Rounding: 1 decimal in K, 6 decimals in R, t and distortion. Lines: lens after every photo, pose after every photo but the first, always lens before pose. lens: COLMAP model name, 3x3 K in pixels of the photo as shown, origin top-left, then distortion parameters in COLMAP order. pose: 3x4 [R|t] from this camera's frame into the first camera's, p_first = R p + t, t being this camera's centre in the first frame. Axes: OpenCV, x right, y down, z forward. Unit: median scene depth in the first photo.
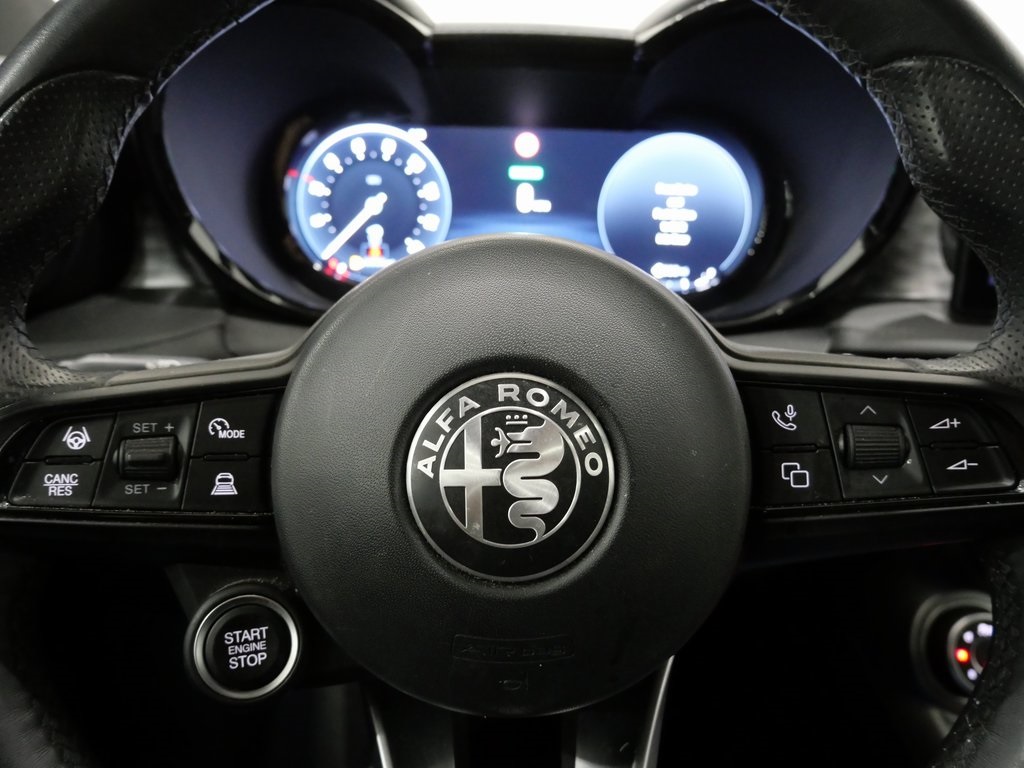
lens RADIAL K [[733.8, 0, 511.2], [0, 733.8, 384.1], [0, 0, 1]] dist [-0.045308, 0.009846]
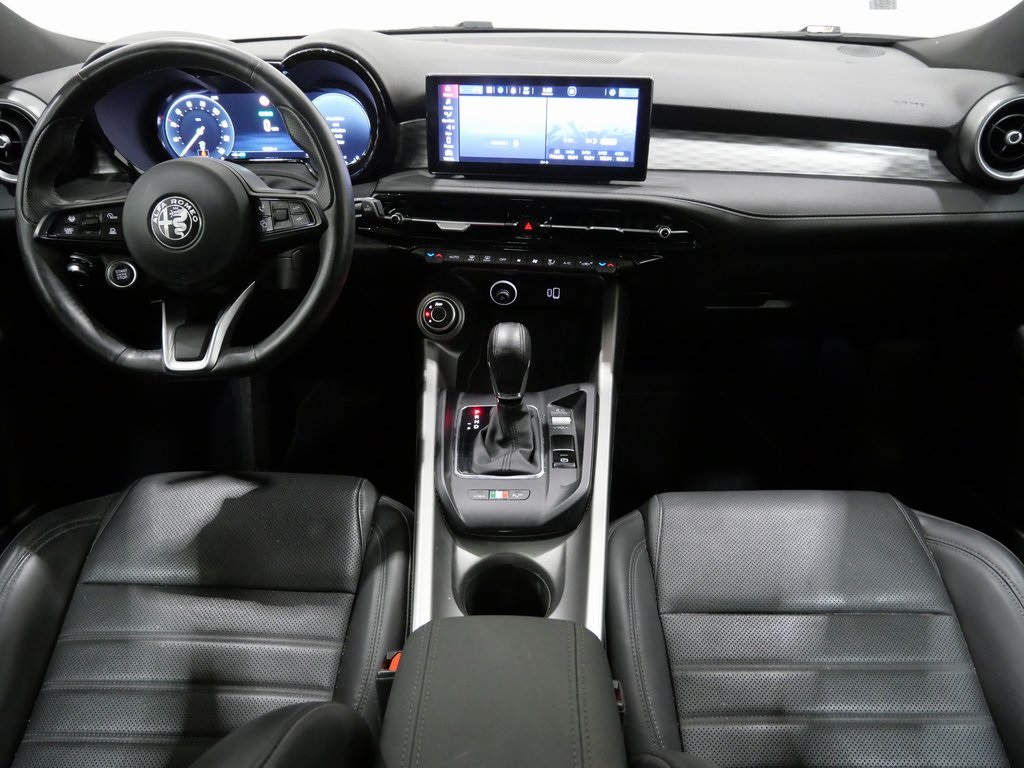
lens RADIAL K [[733.8, 0, 515.9], [0, 733.8, 384.3], [0, 0, 1]] dist [-0.045308, 0.009846]
pose [[0.999532, -0.016829, -0.025527, 0.862618], [0.021116, 0.983755, 0.178269, 0.144865], [0.022112, -0.178724, 0.983651, -1.345796]]
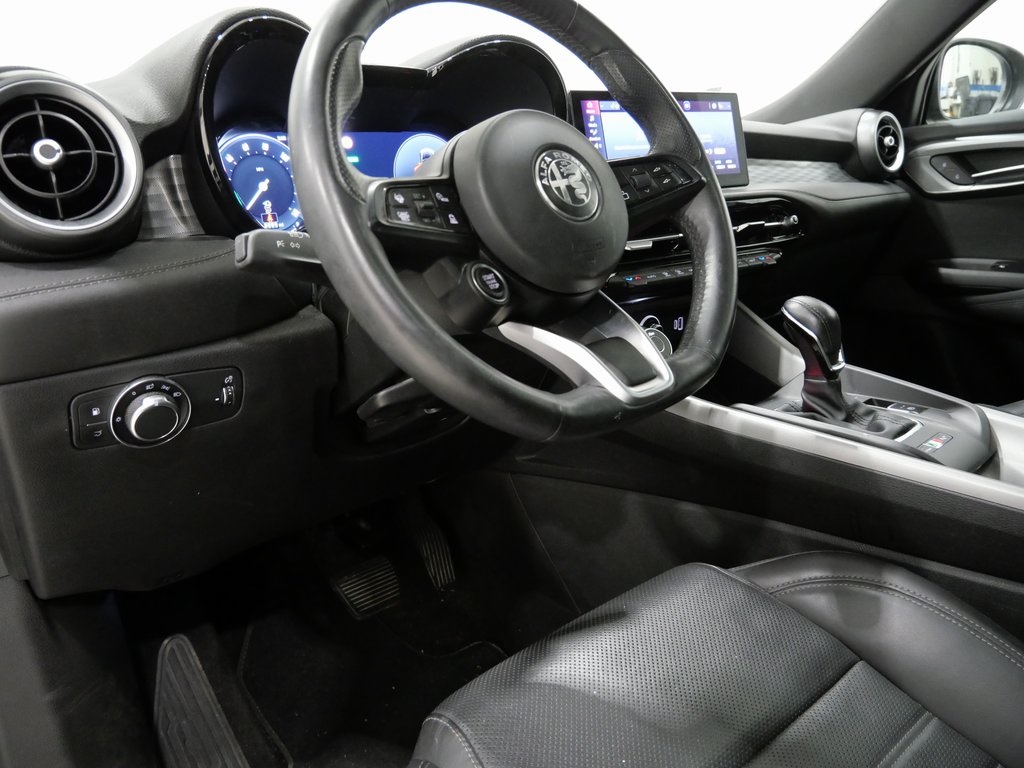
lens RADIAL K [[733.8, 0, 511.2], [0, 733.8, 375.5], [0, 0, 1]] dist [-0.045308, 0.009846]
pose [[0.749897, -0.229751, 0.620378, -0.861025], [0.330551, 0.942434, -0.050541, 0.371550], [-0.573053, 0.242968, 0.782673, -0.347083]]
